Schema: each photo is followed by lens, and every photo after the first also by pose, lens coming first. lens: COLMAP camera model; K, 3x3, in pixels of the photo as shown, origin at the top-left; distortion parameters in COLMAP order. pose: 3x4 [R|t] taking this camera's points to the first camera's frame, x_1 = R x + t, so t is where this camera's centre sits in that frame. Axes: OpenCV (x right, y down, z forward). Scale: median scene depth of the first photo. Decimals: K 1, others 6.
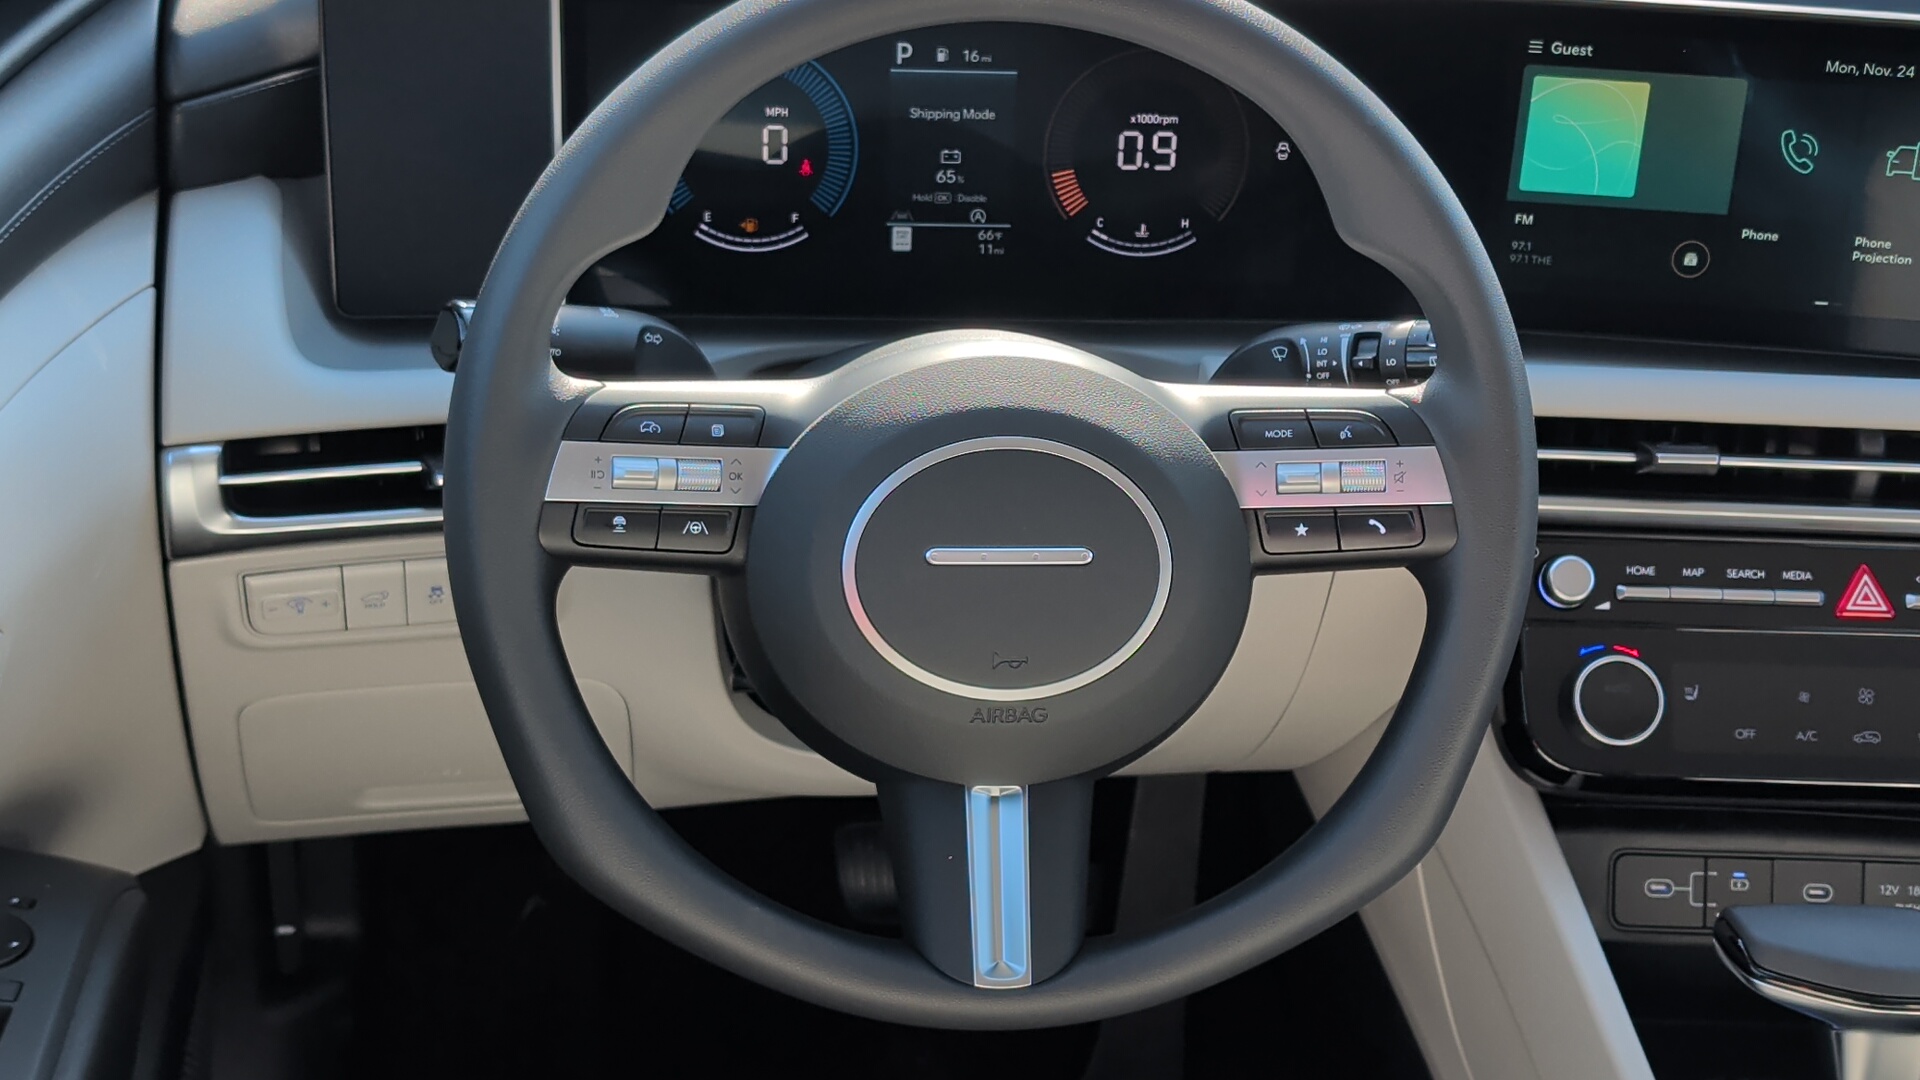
lens RADIAL K [[2709.8, 0, 904.1], [0, 2709.8, 539.3], [0, 0, 1]] dist [0.194350, -0.770167]
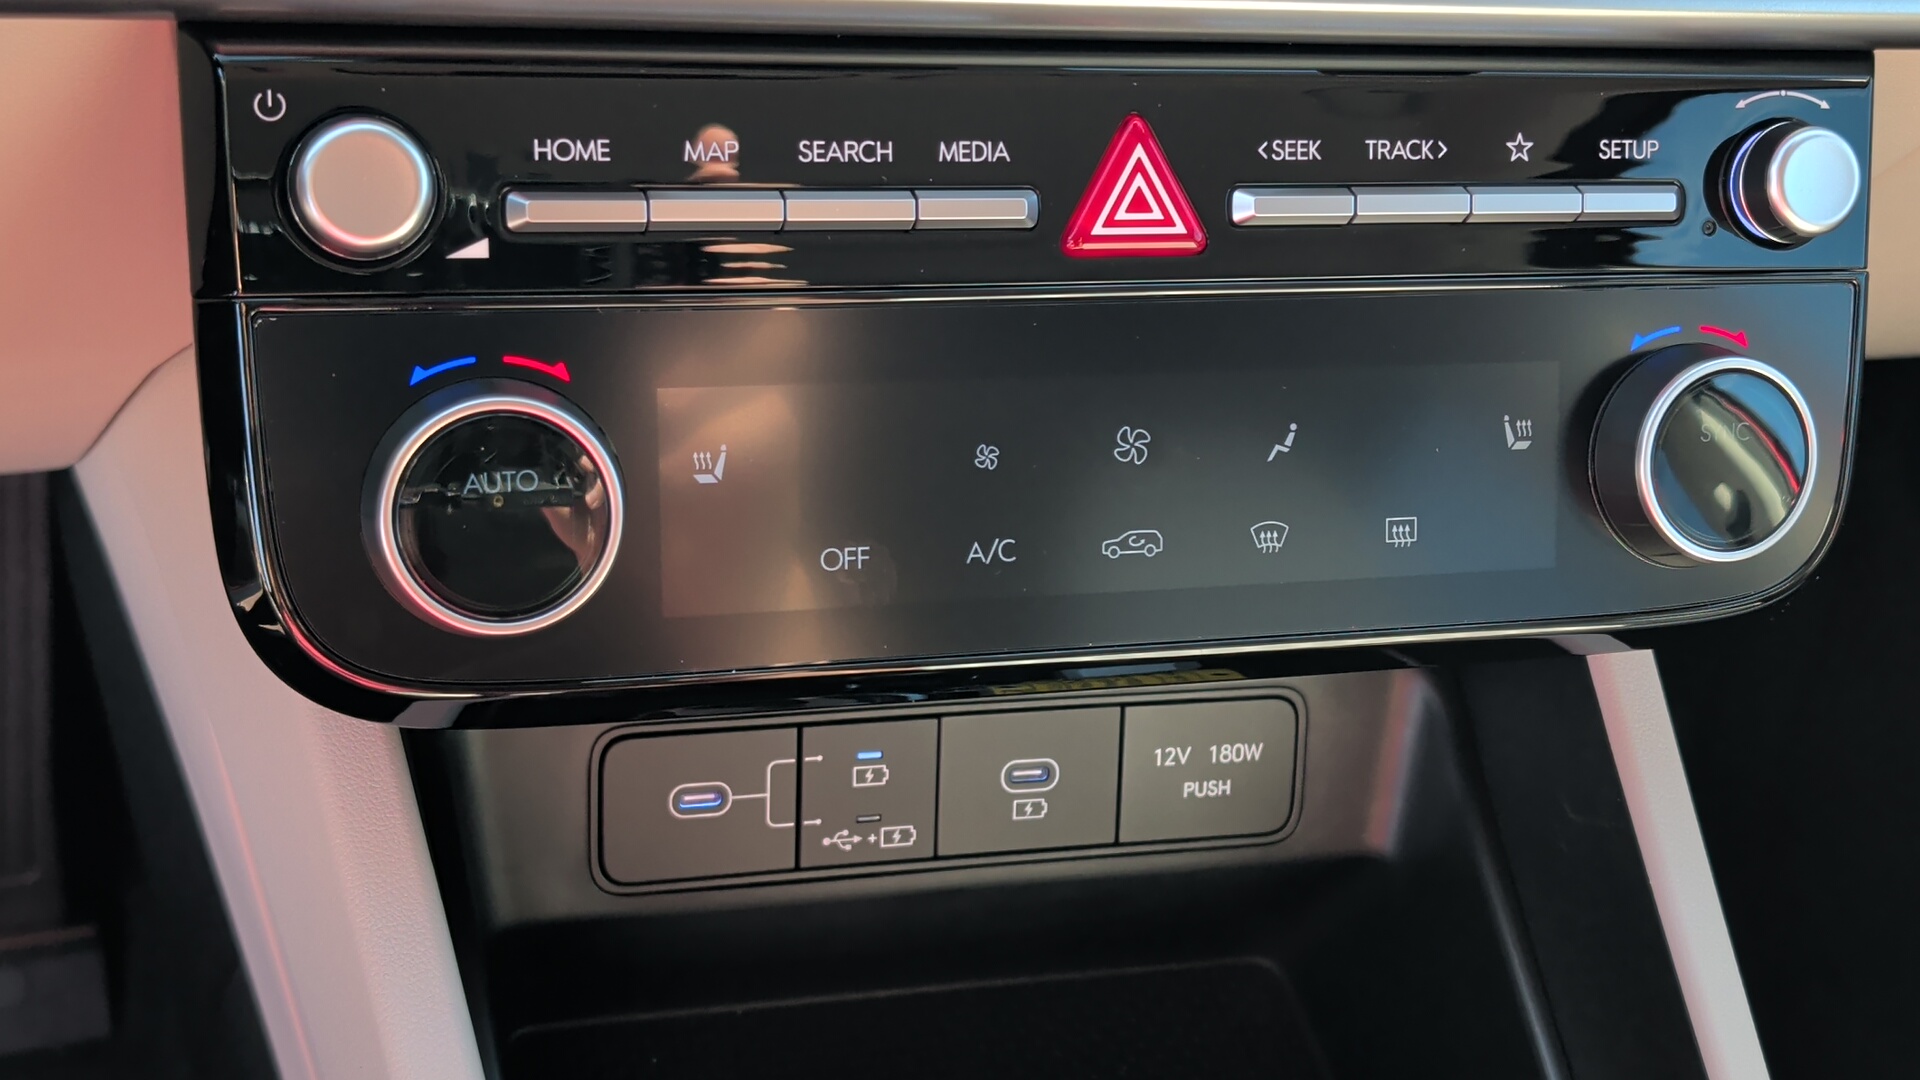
lens RADIAL K [[2709.8, 0, 904.1], [0, 2709.8, 539.3], [0, 0, 1]] dist [0.194350, -0.770167]
pose [[0.968911, -0.054053, 0.241433, 0.218926], [-0.003438, 0.972807, 0.231593, -0.022882], [-0.247386, -0.225223, 0.942377, 0.622945]]
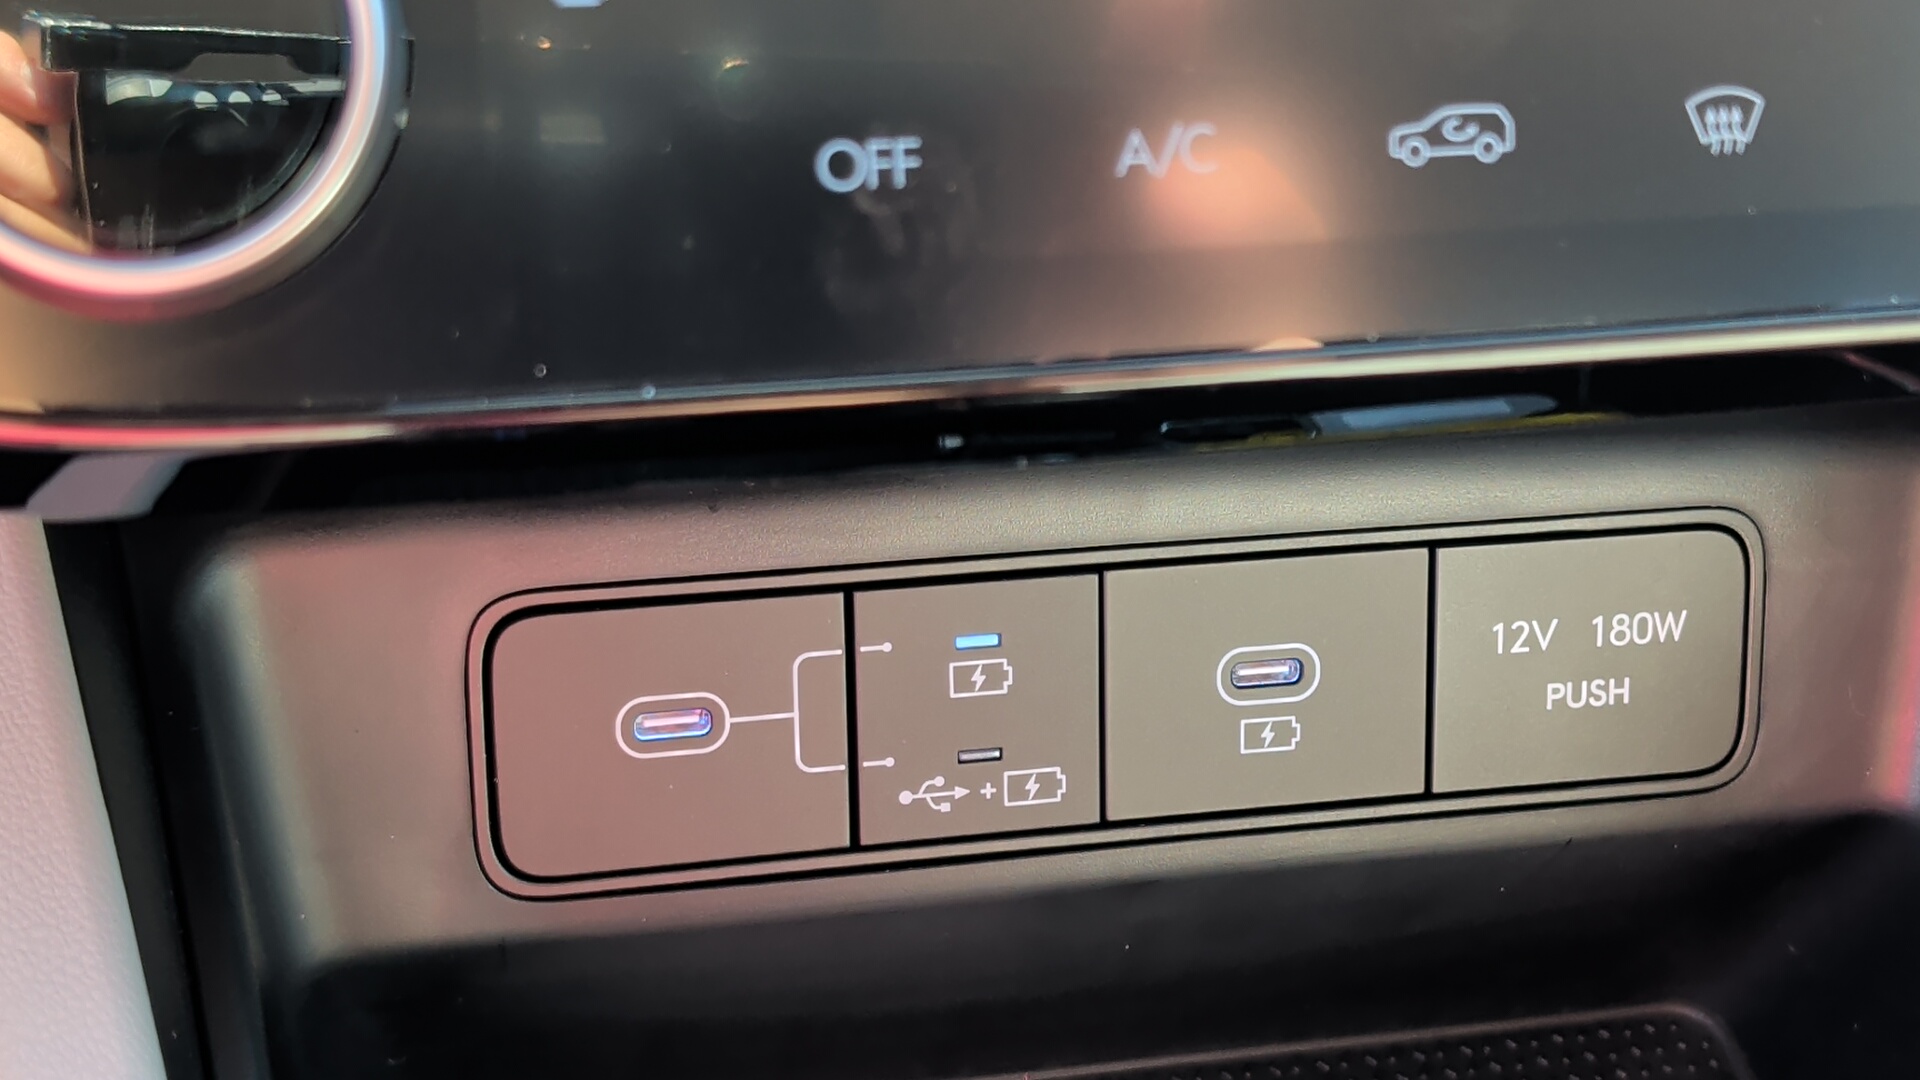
lens RADIAL K [[3594.1, 0, 958.1], [0, 3594.1, 624.6], [0, 0, 1]] dist [0.341922, -2.580744]
pose [[0.976351, -0.089596, 0.196751, 0.257391], [0.037652, 0.966643, 0.253345, 0.037197], [-0.212887, -0.239946, 0.947156, 0.739366]]
